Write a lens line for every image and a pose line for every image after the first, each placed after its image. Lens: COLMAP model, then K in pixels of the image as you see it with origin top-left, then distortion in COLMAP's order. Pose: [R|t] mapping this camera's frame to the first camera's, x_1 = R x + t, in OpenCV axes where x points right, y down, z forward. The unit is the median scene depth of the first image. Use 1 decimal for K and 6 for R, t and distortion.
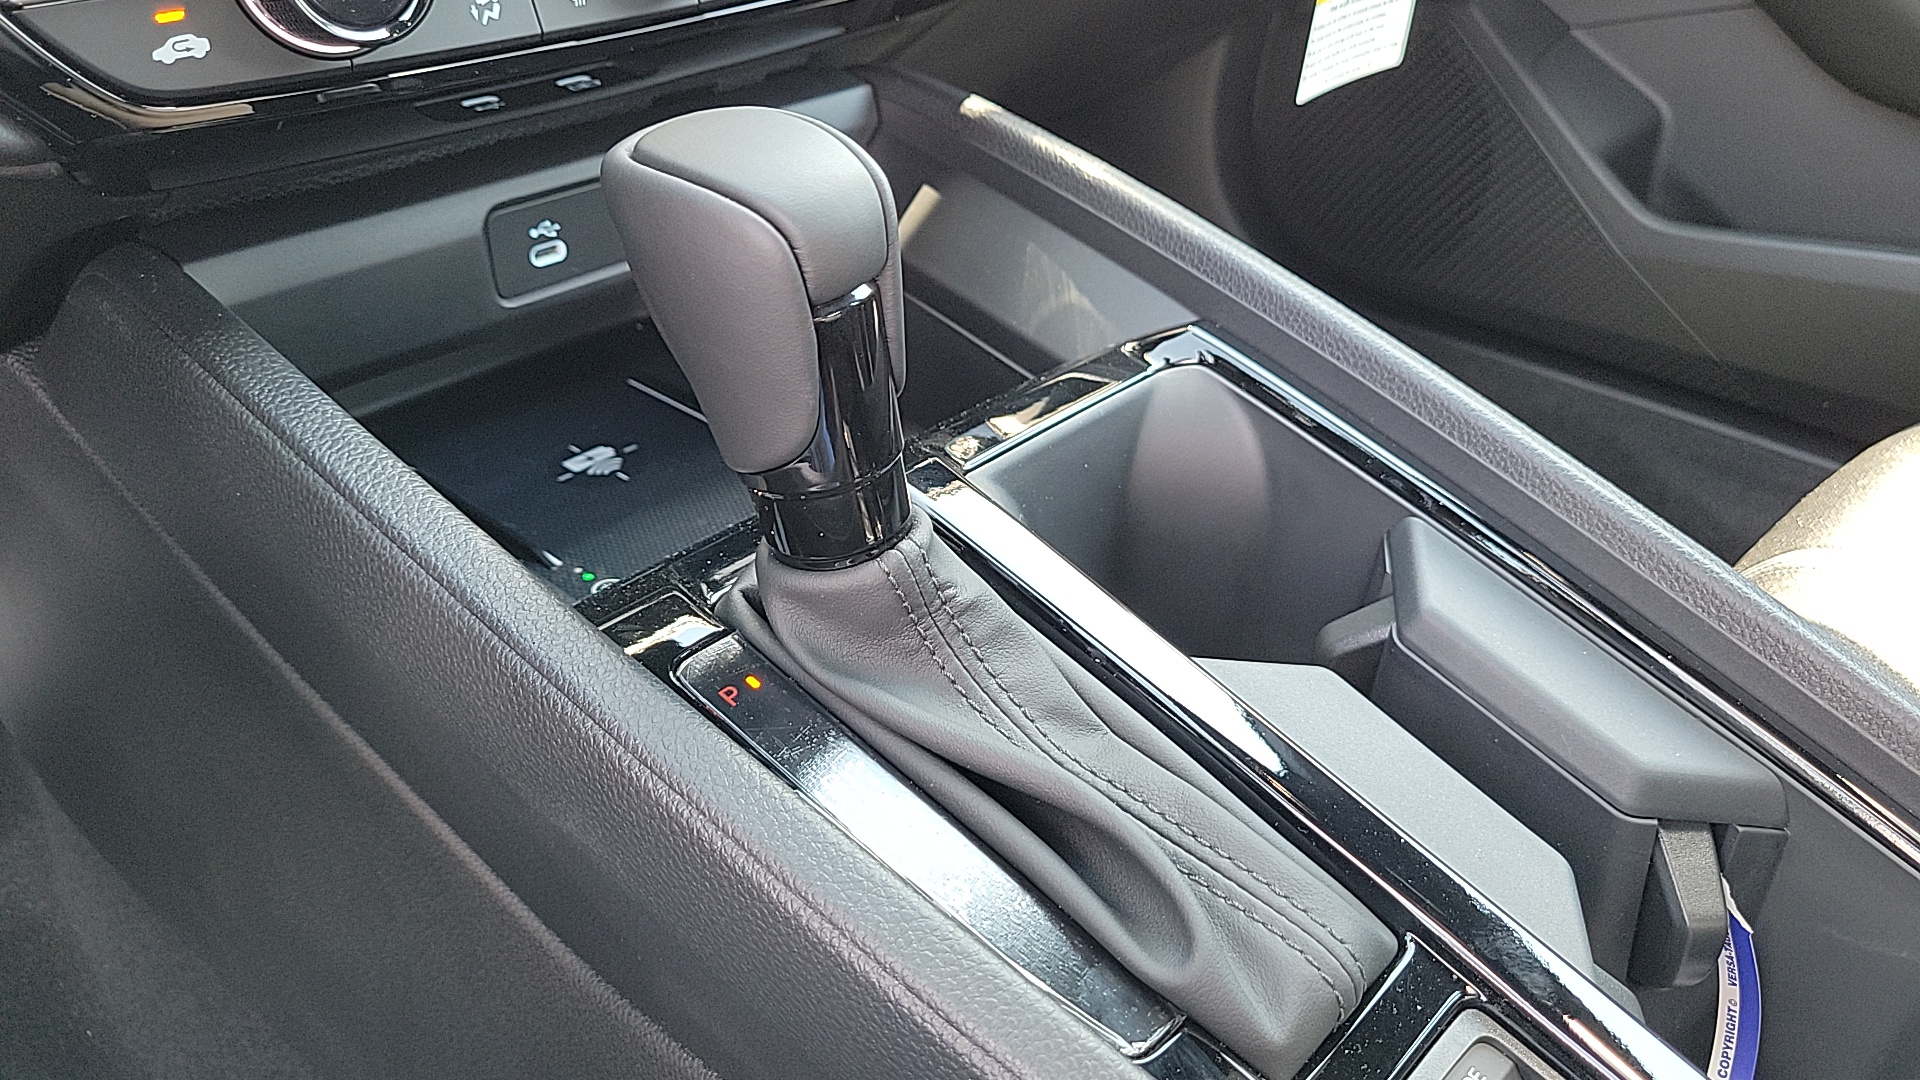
lens RADIAL K [[1484.5, 0, 974.4], [0, 1484.5, 534.0], [0, 0, 1]] dist [0.008535, 0.001170]
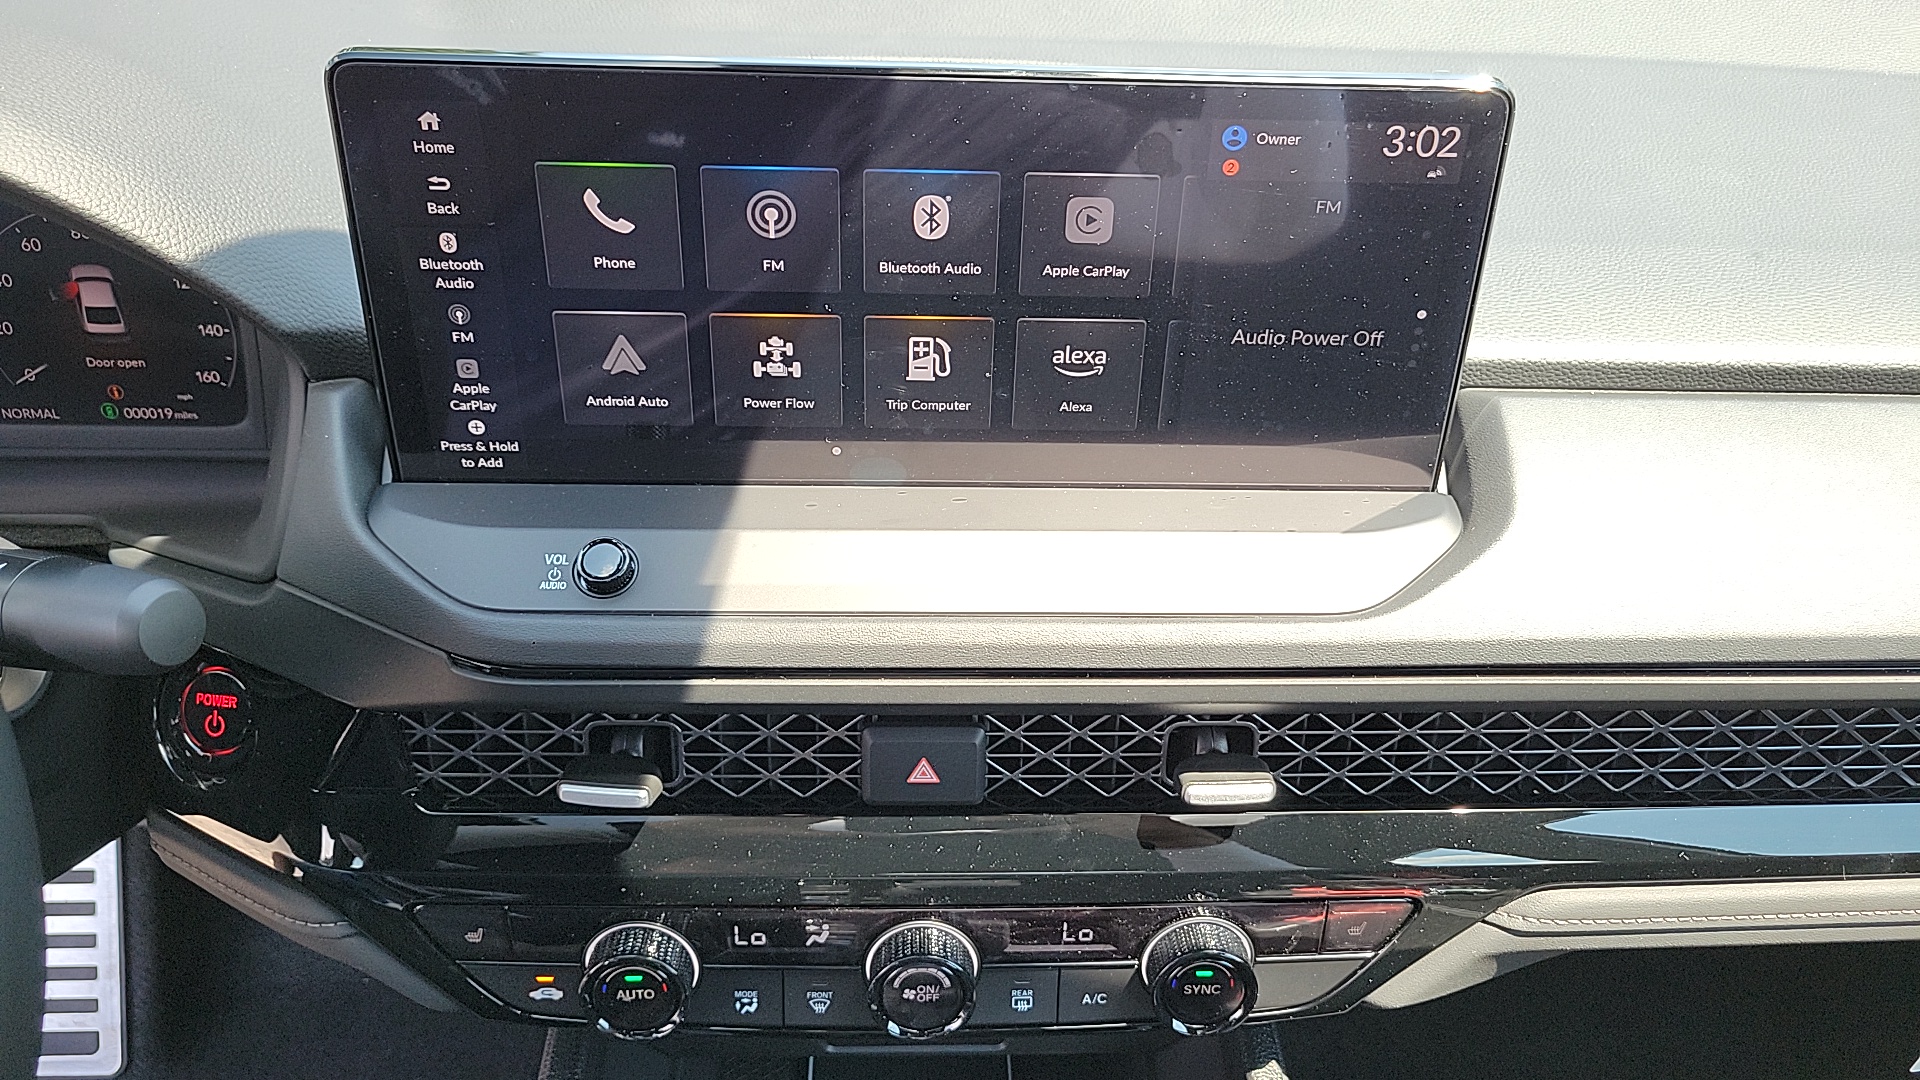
lens RADIAL K [[1484.5, 0, 974.4], [0, 1484.5, 534.0], [0, 0, 1]] dist [0.008535, 0.001170]
pose [[0.696156, 0.403236, -0.593942, 0.426490], [-0.399841, 0.904928, 0.145717, -0.899702], [0.596233, 0.136040, 0.791201, -0.073512]]
